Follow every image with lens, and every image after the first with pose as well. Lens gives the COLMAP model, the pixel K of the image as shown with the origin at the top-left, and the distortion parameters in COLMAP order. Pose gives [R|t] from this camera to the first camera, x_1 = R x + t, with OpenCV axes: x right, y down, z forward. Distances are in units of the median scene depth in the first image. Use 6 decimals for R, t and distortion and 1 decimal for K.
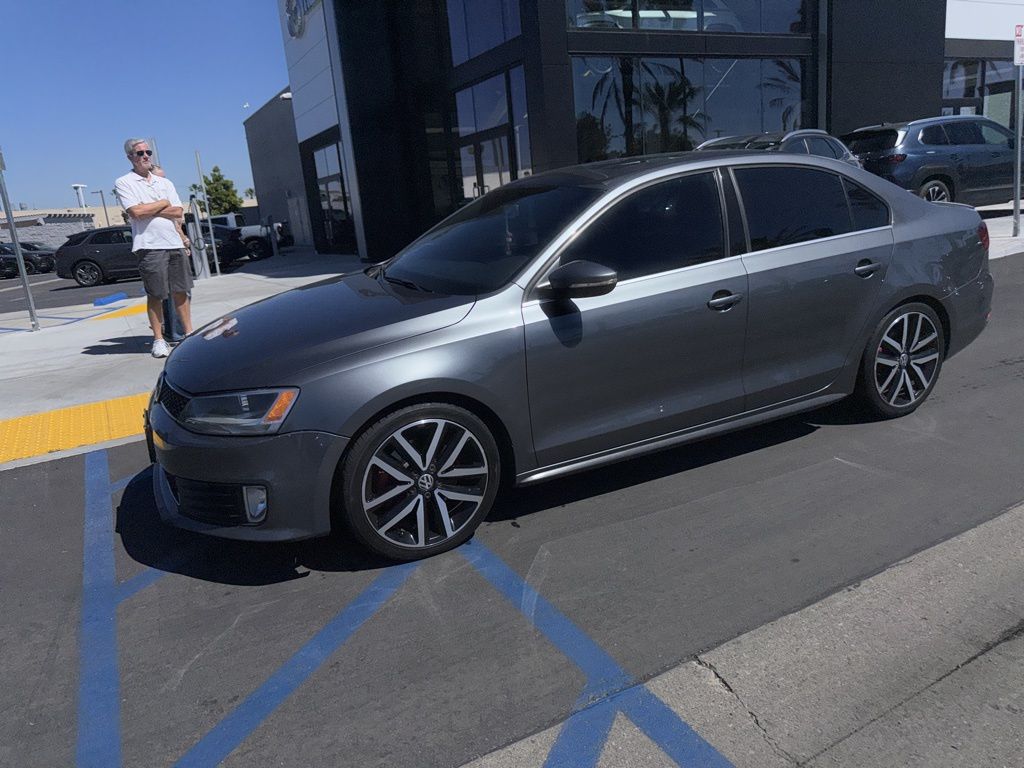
lens RADIAL K [[718.9, 0, 508.4], [0, 718.9, 369.4], [0, 0, 1]] dist [0.000475, -0.008755]
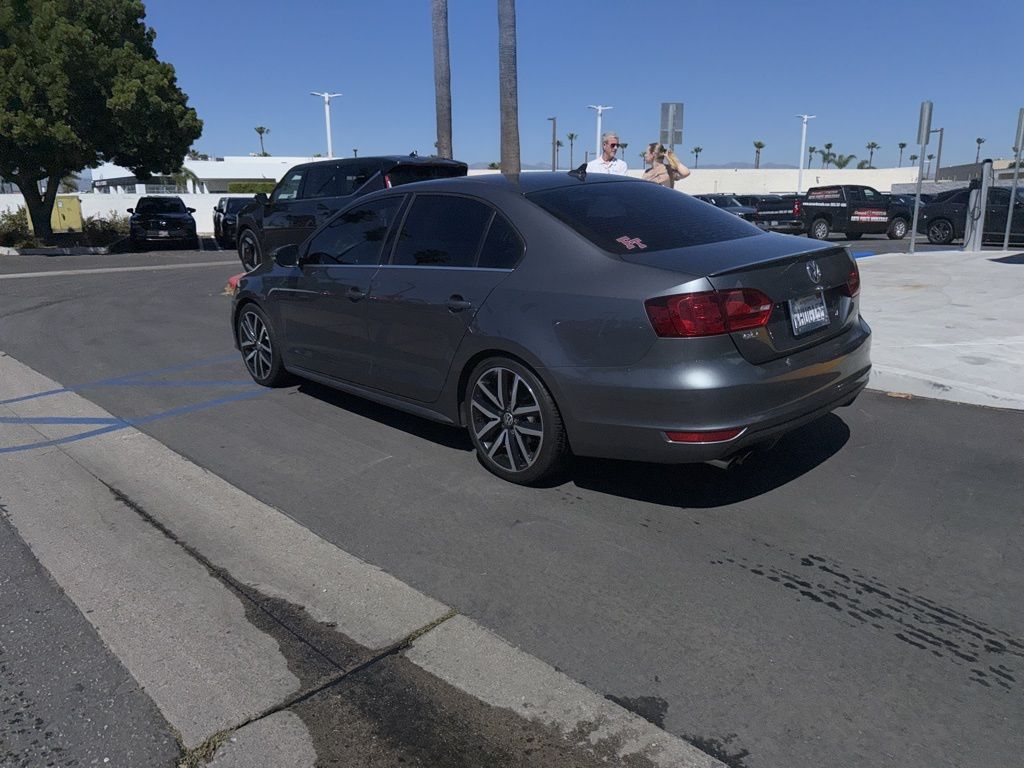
lens RADIAL K [[722.2, 0, 508.9], [0, 722.2, 375.4], [0, 0, 1]] dist [0.010304, -0.014764]
pose [[0.294495, 0.301029, -0.907003, 1.776568], [-0.230345, 0.943470, 0.238341, -0.367343], [0.927477, 0.138733, 0.347187, 0.900126]]
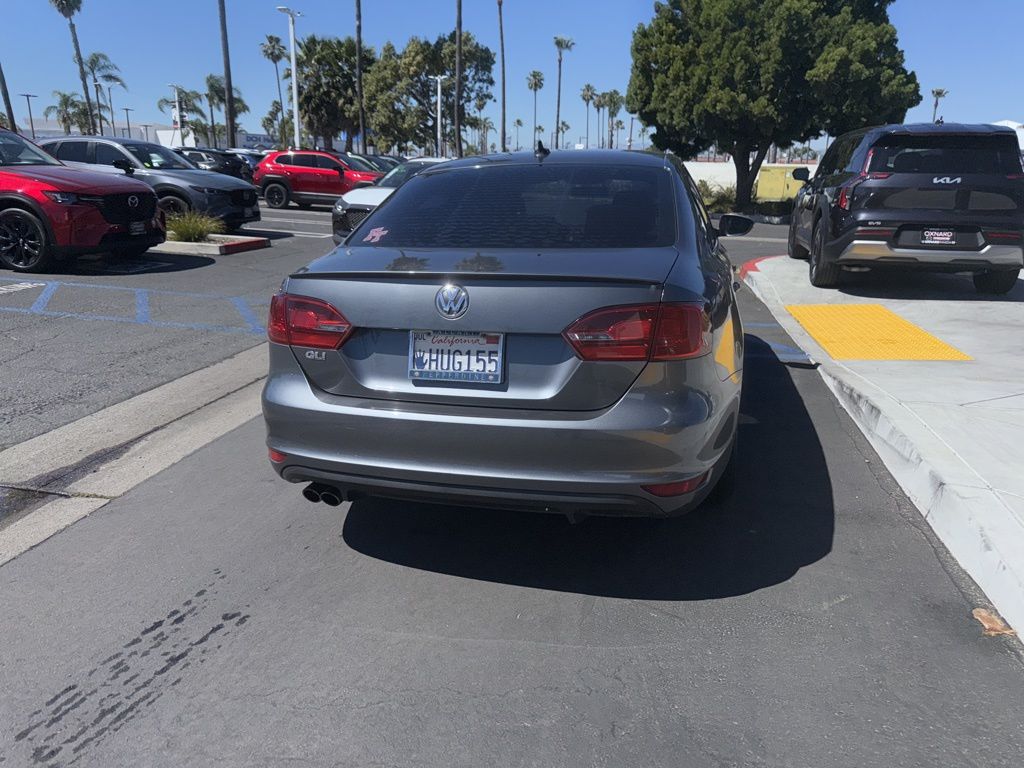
lens RADIAL K [[730.4, 0, 509.4], [0, 730.4, 406.0], [0, 0, 1]] dist [0.003819, -0.004214]
pose [[-0.645101, 0.301249, -0.702206, 1.425811], [-0.142482, 0.855456, 0.497889, -0.655187], [0.750695, 0.421241, -0.508933, 2.144042]]
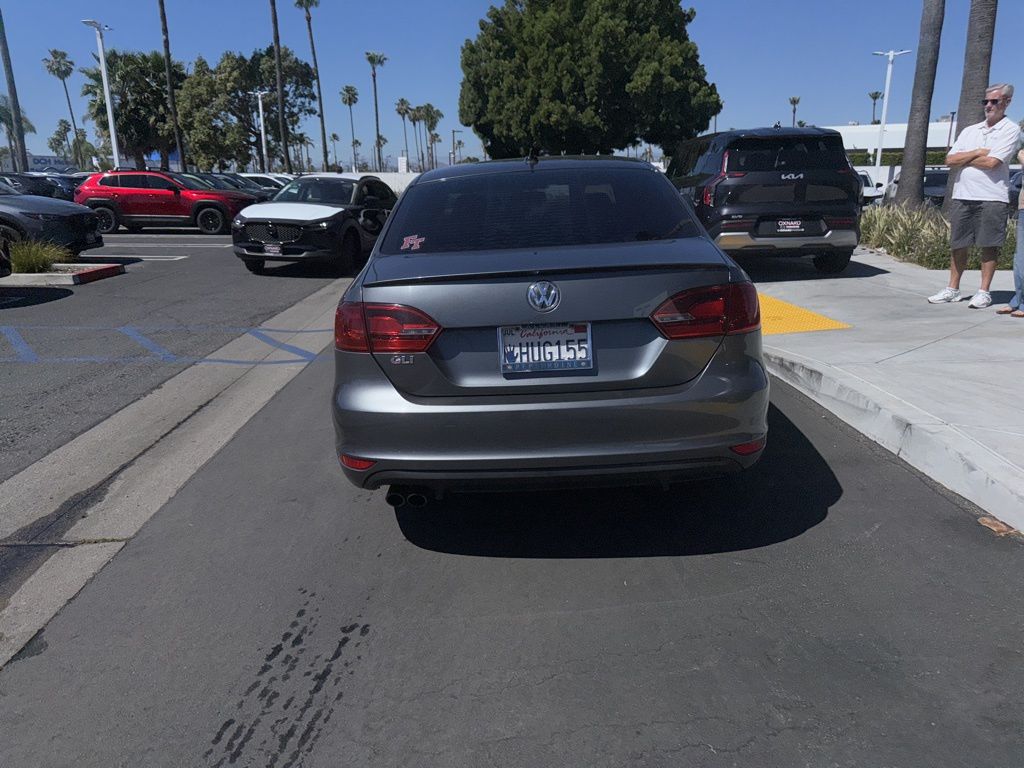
lens RADIAL K [[725.6, 0, 509.8], [0, 725.6, 394.4], [0, 0, 1]] dist [0.010109, -0.012231]
pose [[-0.445549, 0.336270, -0.829704, 1.620907], [-0.154725, 0.883907, 0.441325, -0.614674], [0.881786, 0.325008, -0.341794, 1.943960]]
